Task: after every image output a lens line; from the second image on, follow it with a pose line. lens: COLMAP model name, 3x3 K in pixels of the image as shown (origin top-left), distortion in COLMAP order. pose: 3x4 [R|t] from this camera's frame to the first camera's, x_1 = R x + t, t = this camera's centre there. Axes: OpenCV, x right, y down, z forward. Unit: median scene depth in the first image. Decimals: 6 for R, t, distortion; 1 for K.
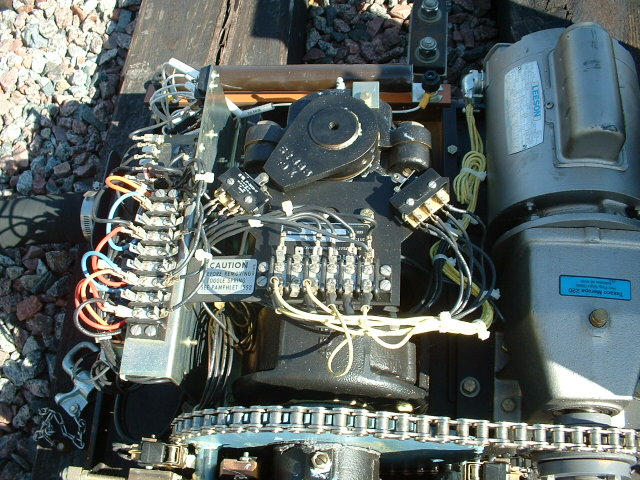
lens RADIAL K [[717.7, 0, 320.0], [0, 717.7, 240.0], [0, 0, 1]] dist [-0.237329, 0.133028]
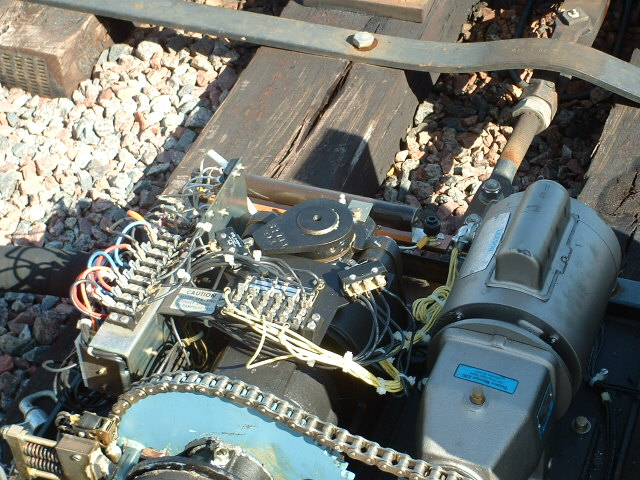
lens RADIAL K [[1499.6, 0, 320.0], [0, 1499.6, 240.0], [0, 0, 1]] dist [-0.040186, 0.619455]
pose [[0.955063, 0.224445, -0.193597, 0.337313], [-0.279344, 0.899966, -0.334705, 0.466548], [0.099108, 0.373745, 0.922222, -0.863709]]
